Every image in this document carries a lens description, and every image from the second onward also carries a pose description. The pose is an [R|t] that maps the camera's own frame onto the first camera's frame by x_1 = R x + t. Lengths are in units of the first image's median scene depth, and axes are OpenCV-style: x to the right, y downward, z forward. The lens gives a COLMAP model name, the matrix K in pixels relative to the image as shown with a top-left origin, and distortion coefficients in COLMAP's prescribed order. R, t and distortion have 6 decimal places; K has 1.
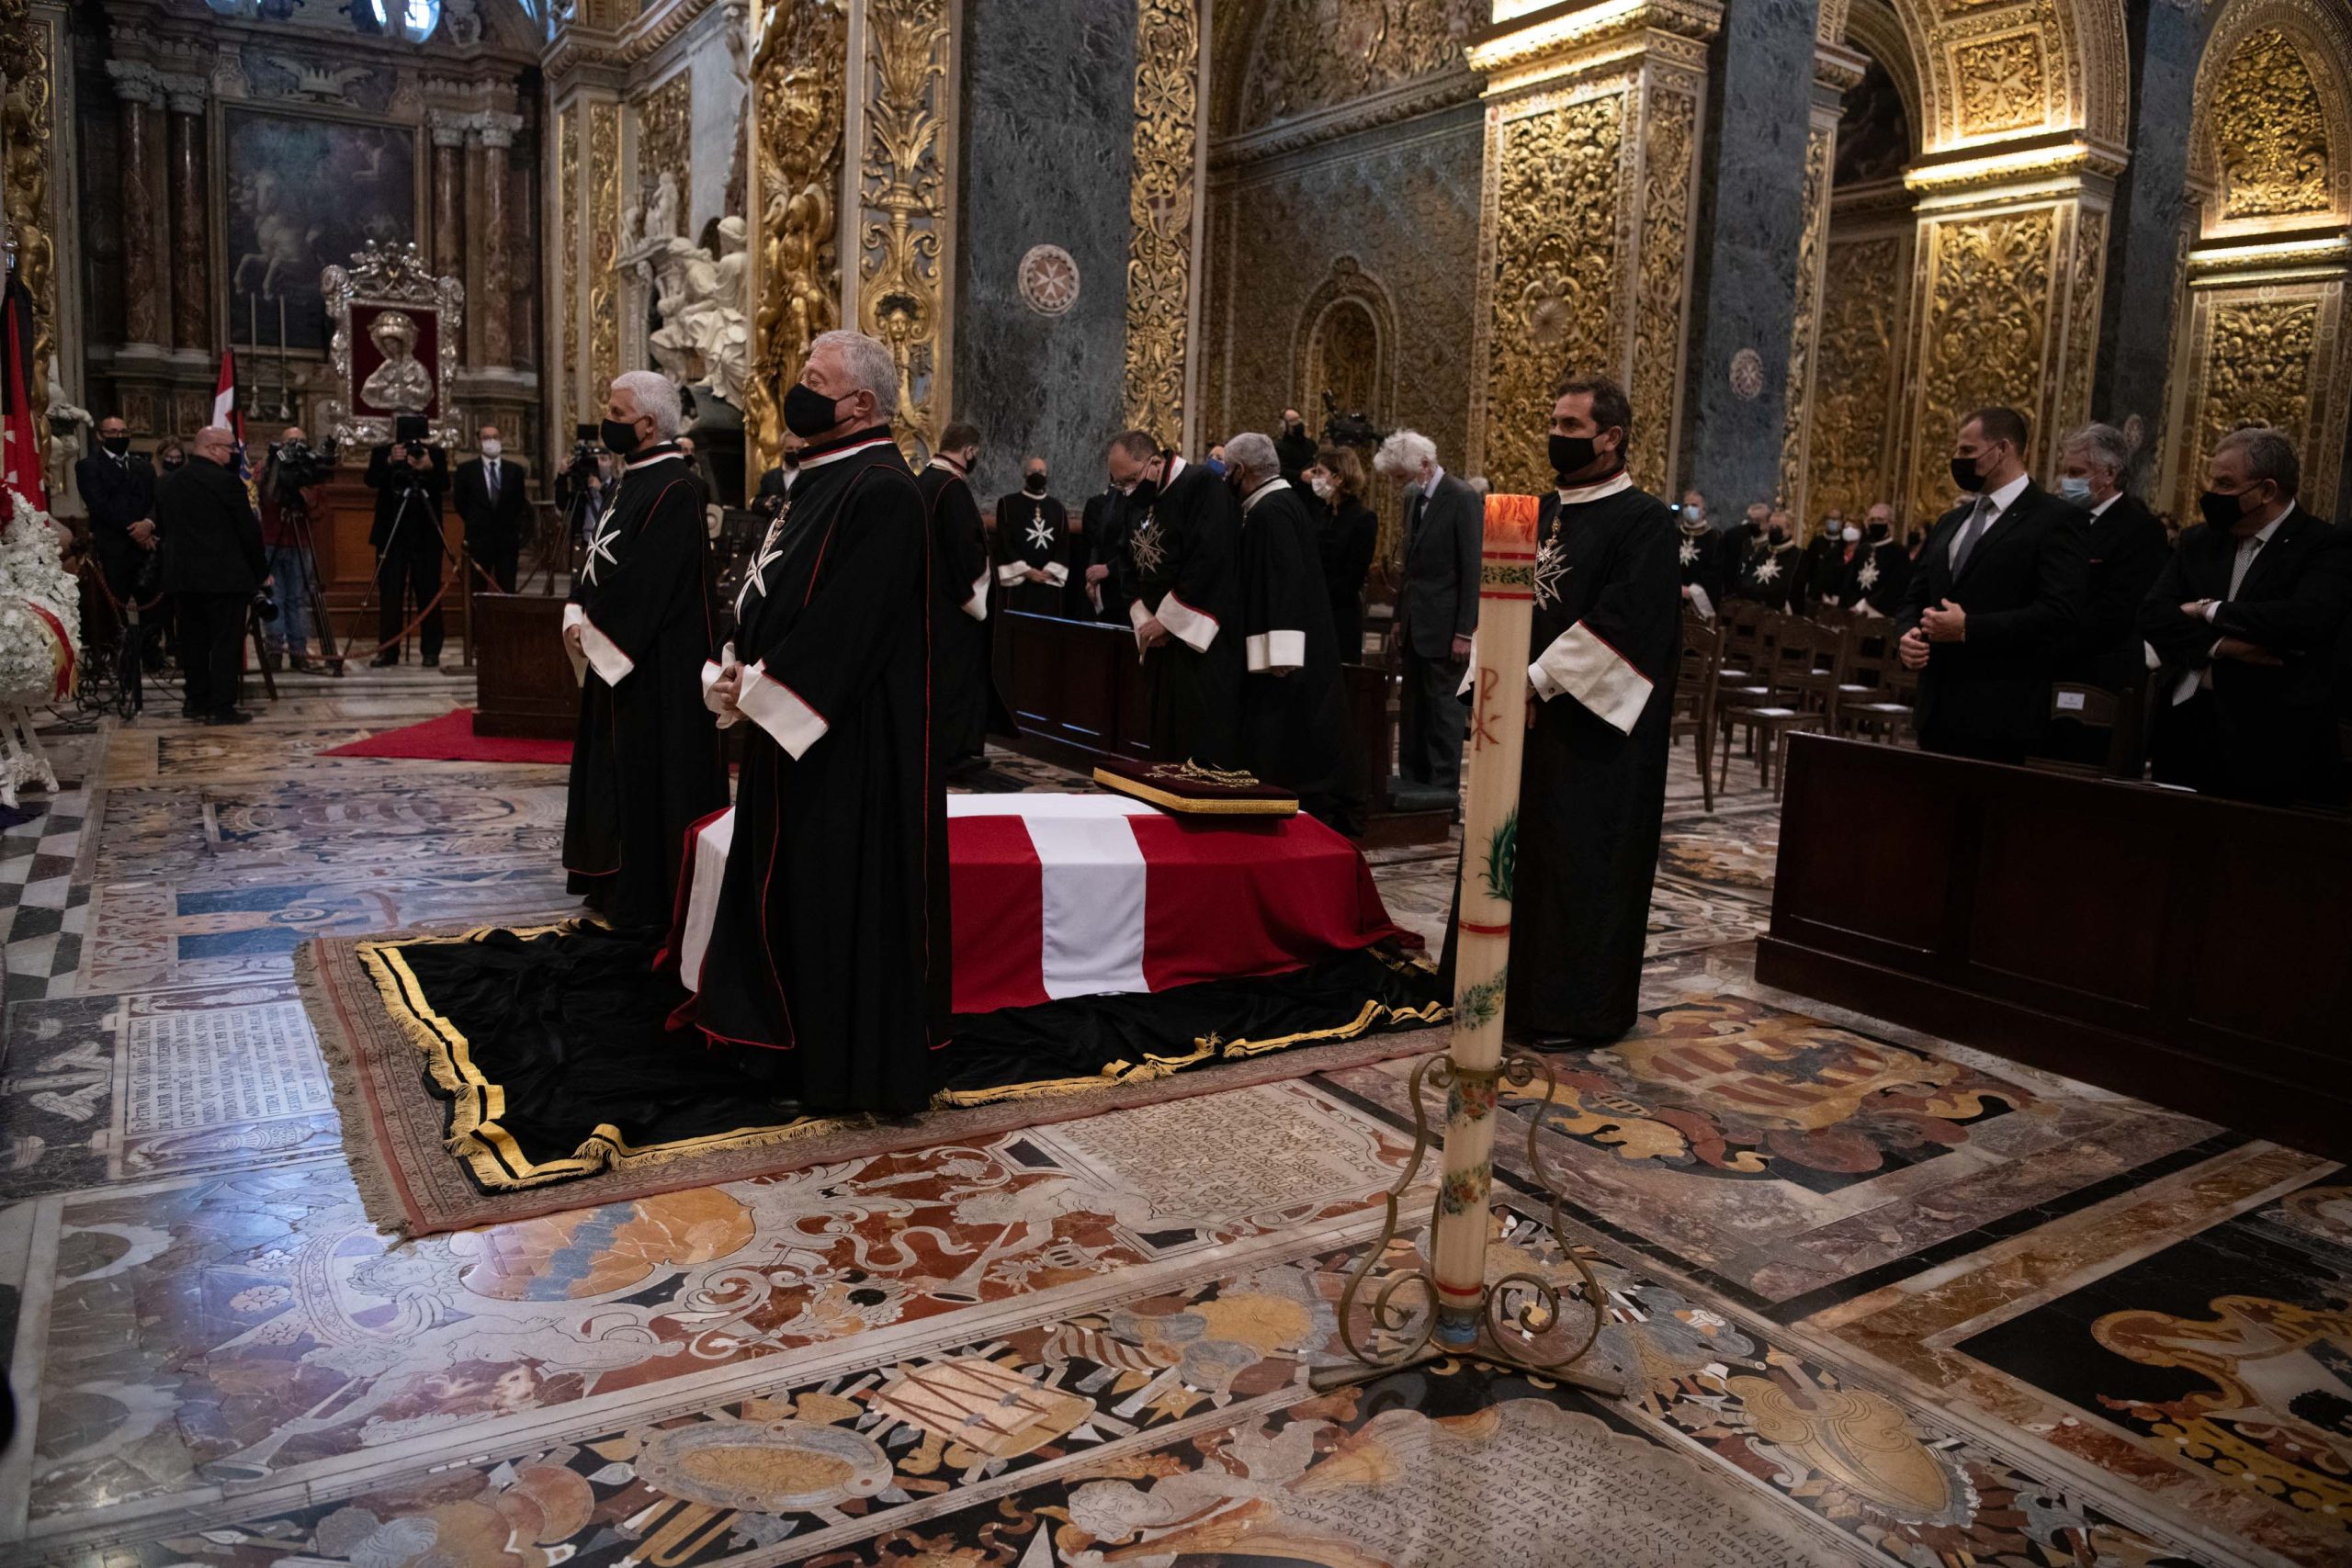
lens RADIAL K [[1623.0, 0, 1182.6], [0, 1623.0, 792.7], [0, 0, 1]] dist [-0.063902, 0.000275]
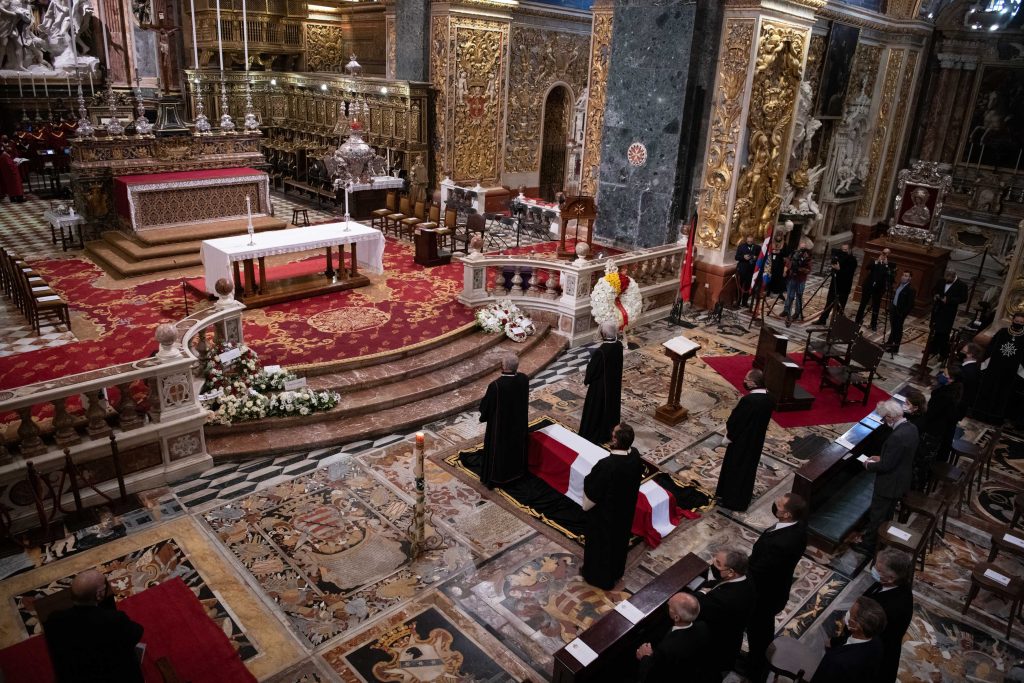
lens RADIAL K [[706.7, 0, 513.7], [0, 706.7, 342.8], [0, 0, 1]] dist [-0.063902, 0.000275]
pose [[0.194073, 0.332965, -0.922751, 0.505463], [-0.205259, 0.933597, 0.293709, -0.262384], [0.959273, 0.132402, 0.249530, 0.109229]]
